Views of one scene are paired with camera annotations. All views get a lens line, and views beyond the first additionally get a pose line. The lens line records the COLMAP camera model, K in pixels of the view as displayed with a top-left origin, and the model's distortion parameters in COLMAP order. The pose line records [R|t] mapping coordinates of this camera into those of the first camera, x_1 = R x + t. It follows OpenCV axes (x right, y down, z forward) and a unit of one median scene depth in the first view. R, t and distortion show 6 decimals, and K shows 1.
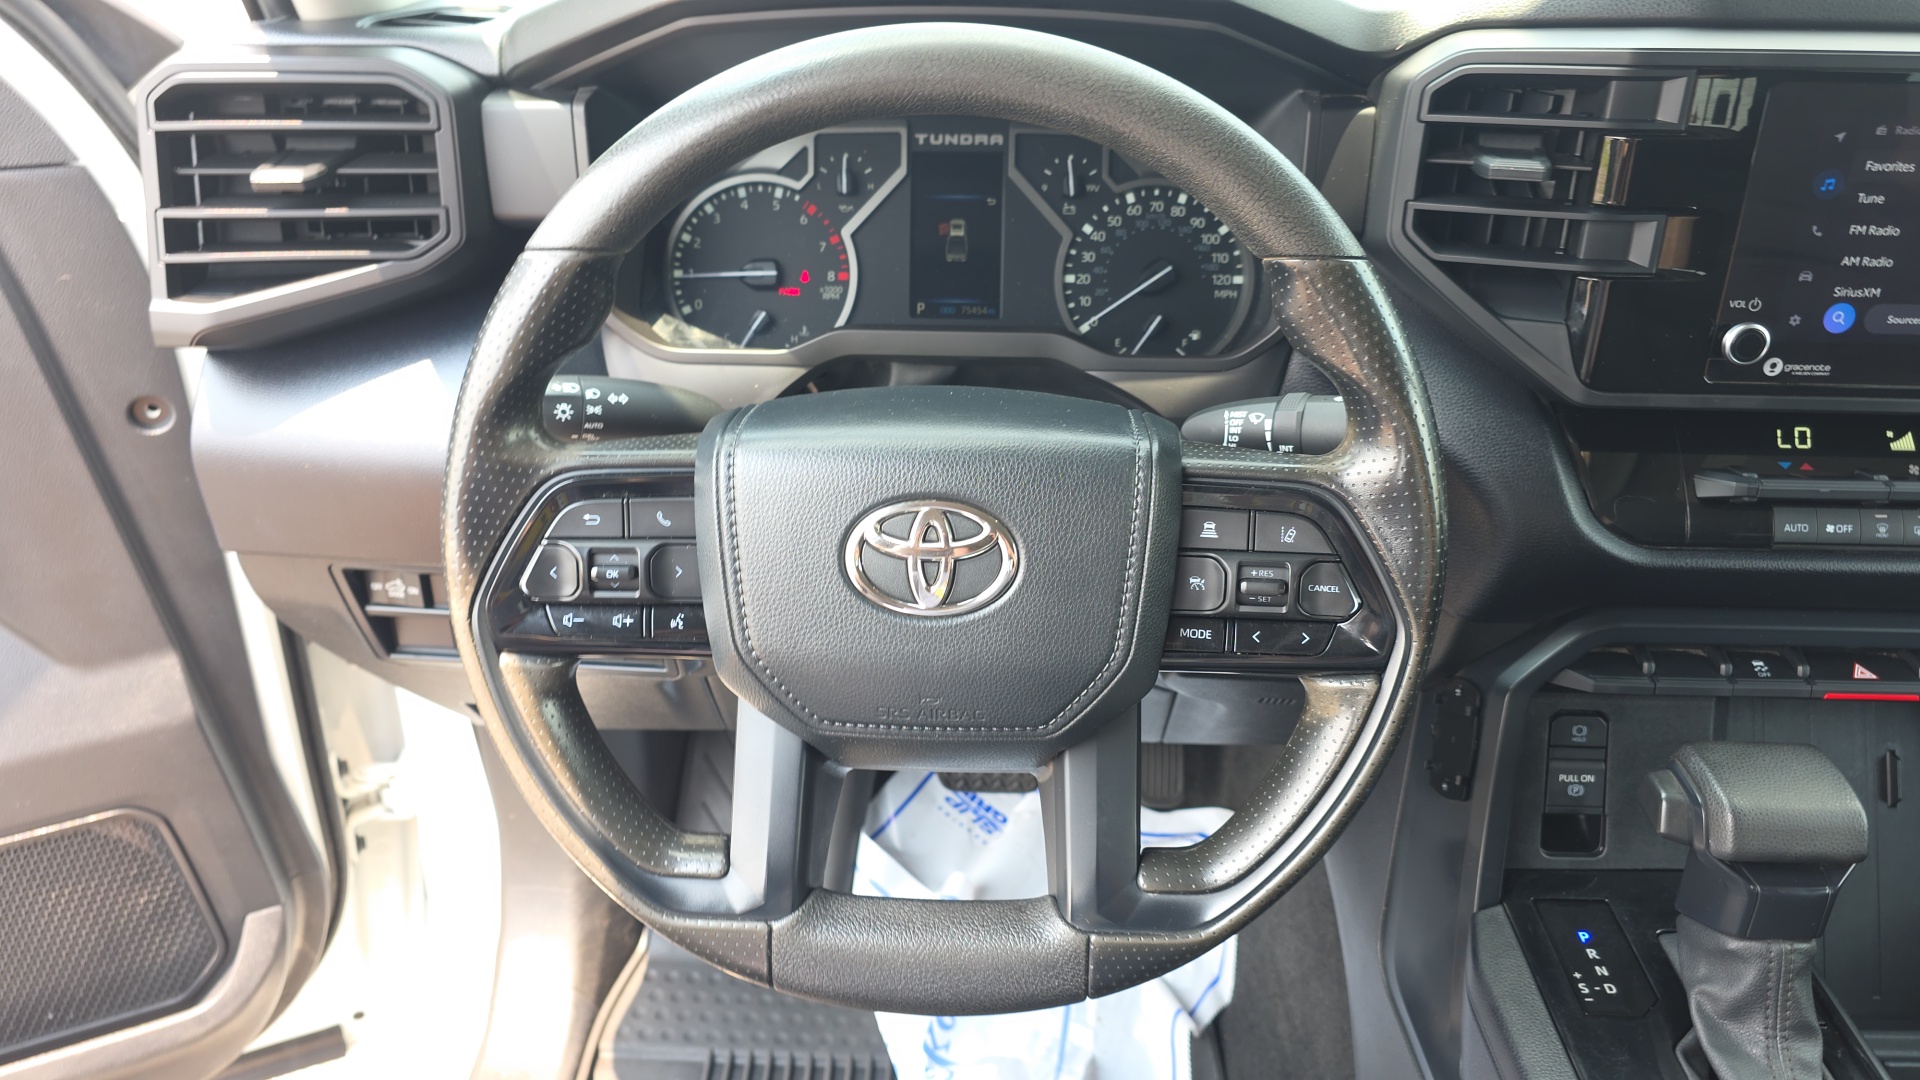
lens RADIAL K [[1340.1, 0, 944.8], [0, 1340.1, 544.3], [0, 0, 1]] dist [0.068472, -0.077950]
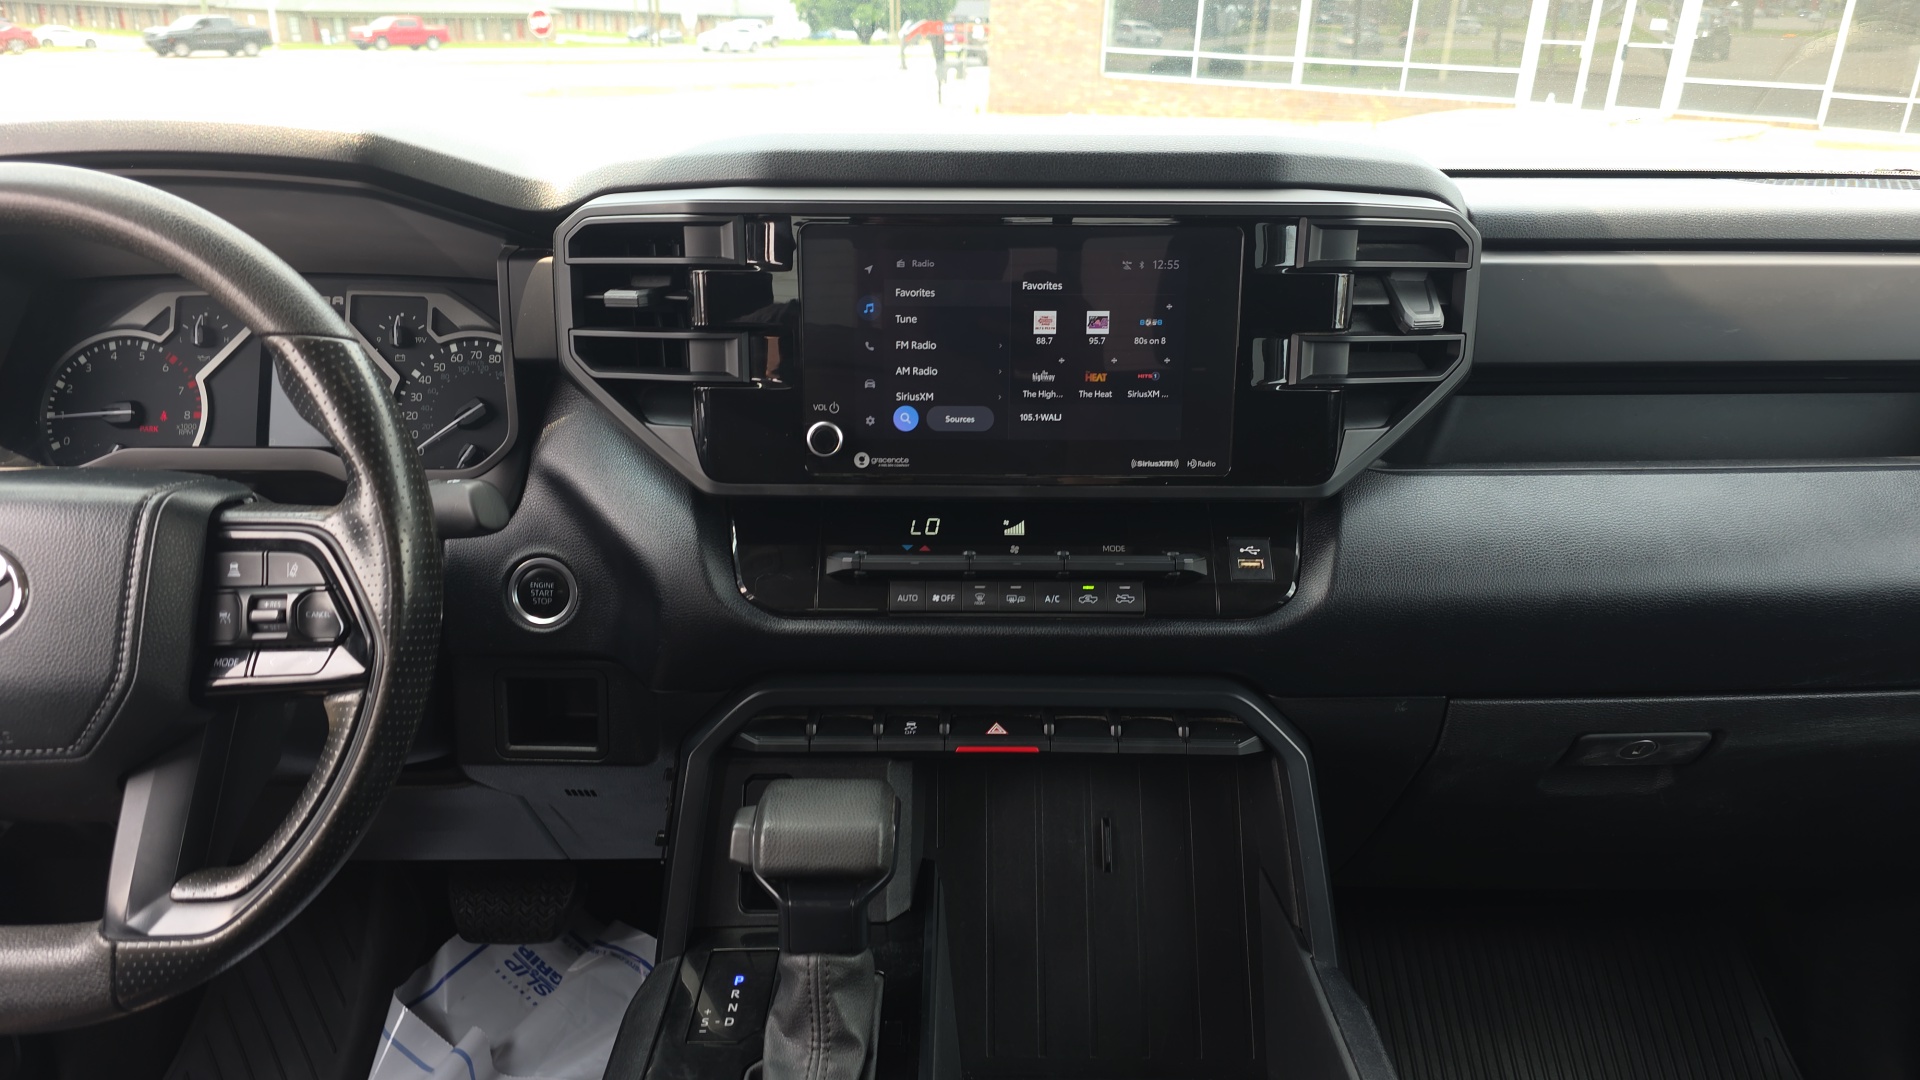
lens RADIAL K [[1323.6, 0, 952.0], [0, 1323.6, 538.2], [0, 0, 1]] dist [0.086785, -0.090993]
pose [[0.999715, -0.010970, 0.021220, 0.594757], [0.014926, 0.980422, -0.196342, 0.149108], [-0.018650, 0.196602, 0.980306, -0.114008]]
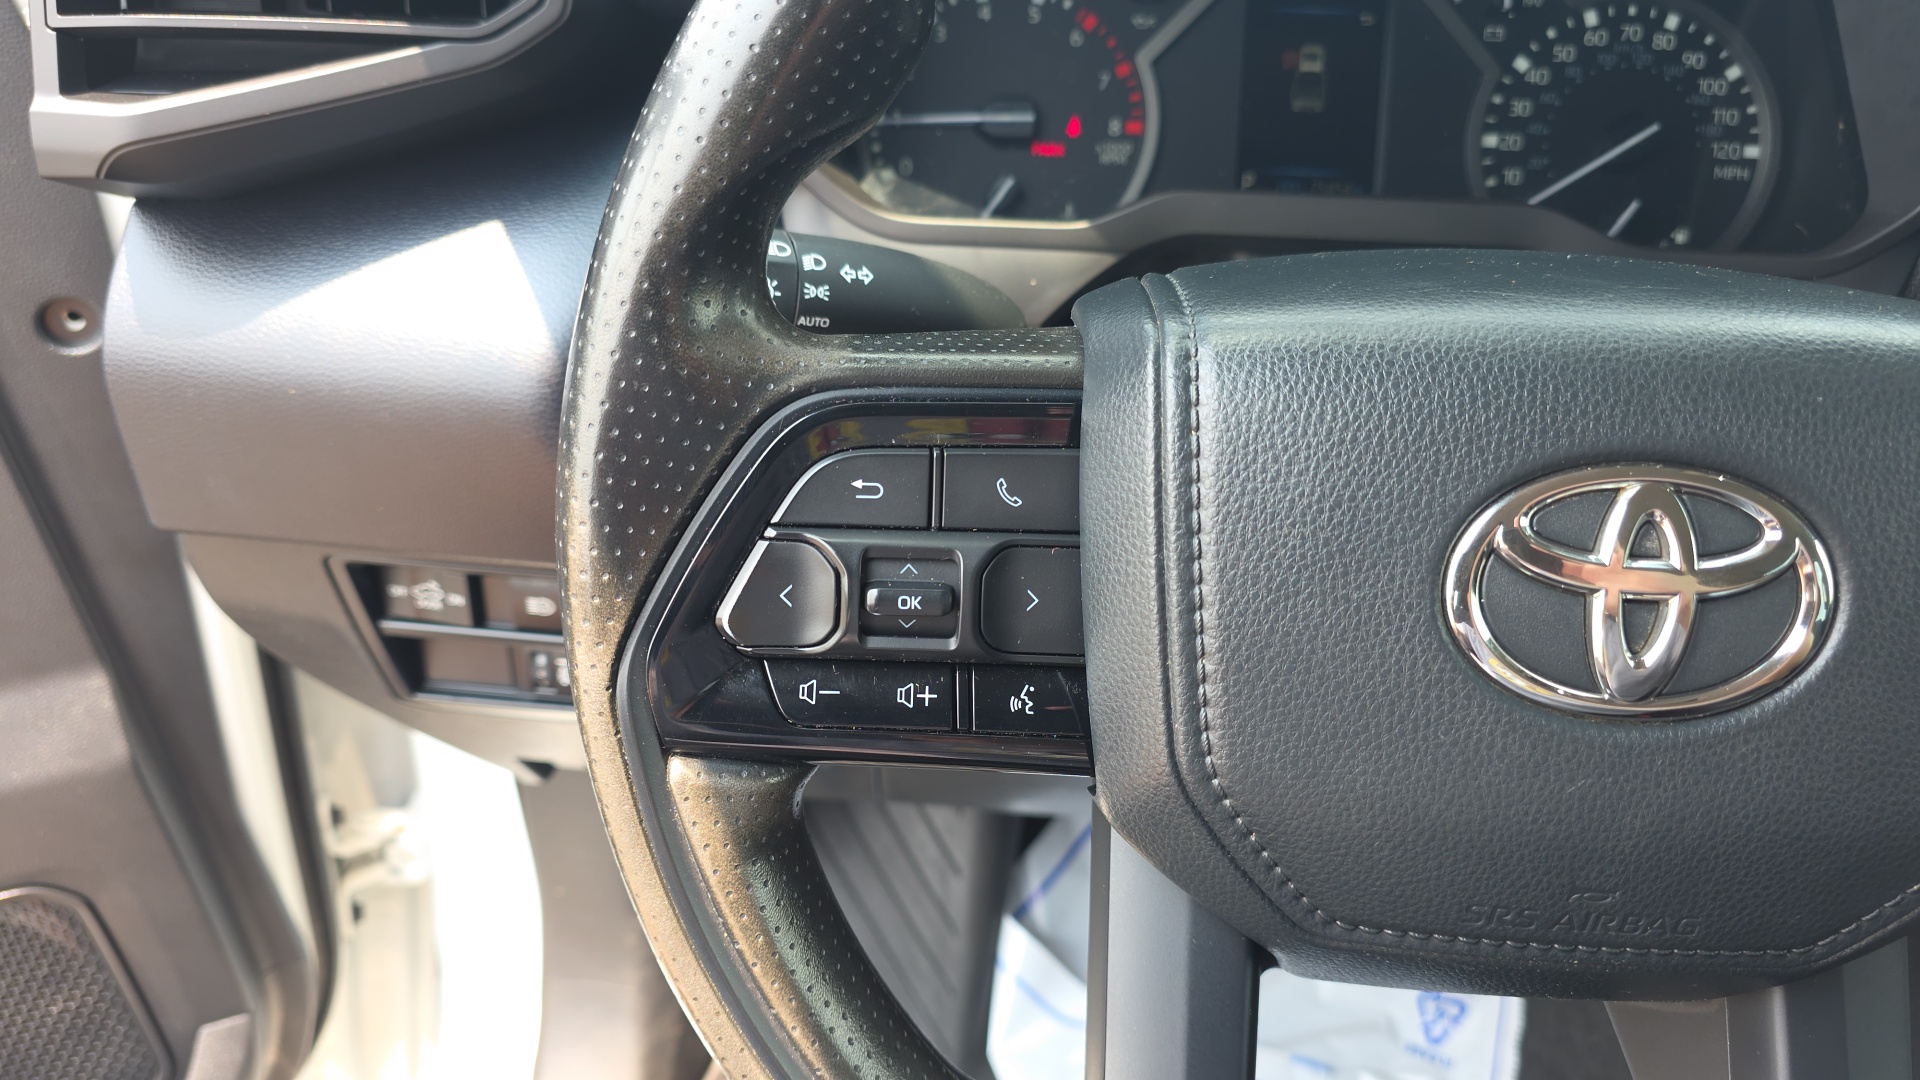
lens RADIAL K [[1349.1, 0, 960.0], [0, 1349.1, 540.0], [0, 0, 1]] dist [0.022638, -0.040172]
pose [[0.999528, 0.028044, 0.012570, -0.180152], [-0.028065, 0.999605, 0.001433, -0.001457], [-0.012525, -0.001786, 0.999920, 0.396354]]
